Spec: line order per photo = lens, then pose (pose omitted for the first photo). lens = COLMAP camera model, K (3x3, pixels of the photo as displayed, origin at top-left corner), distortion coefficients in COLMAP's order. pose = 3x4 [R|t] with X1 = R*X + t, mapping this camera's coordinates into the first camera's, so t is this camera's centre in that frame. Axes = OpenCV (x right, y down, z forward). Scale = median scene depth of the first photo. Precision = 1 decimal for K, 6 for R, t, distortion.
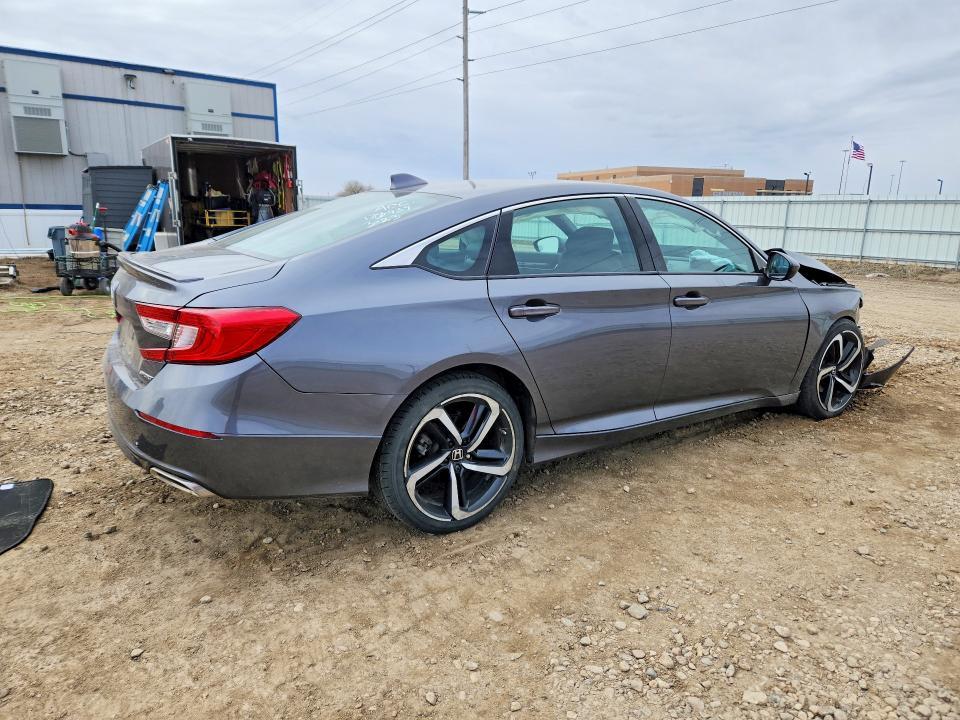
lens RADIAL K [[618.4, 0, 465.9], [0, 618.4, 358.9], [0, 0, 1]] dist [0.086852, -0.069274]
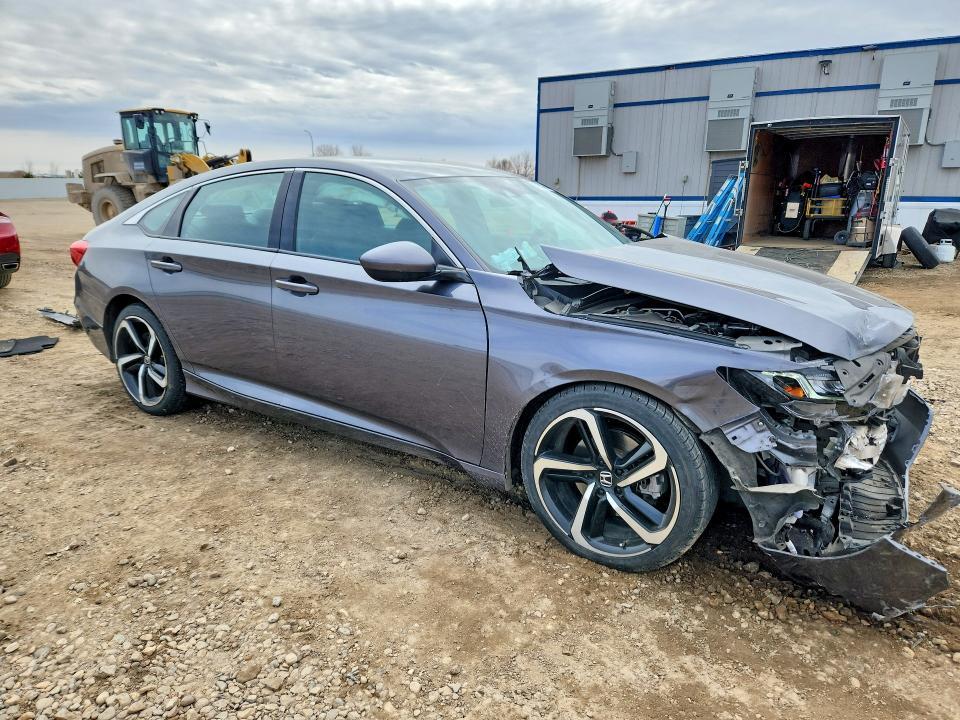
lens RADIAL K [[618.4, 0, 465.9], [0, 618.4, 358.9], [0, 0, 1]] dist [0.086852, -0.069274]
pose [[0.400229, 0.223712, -0.888690, 1.096259], [-0.213966, 0.965755, 0.146750, -0.150661], [0.891086, 0.131416, 0.434390, 0.720407]]
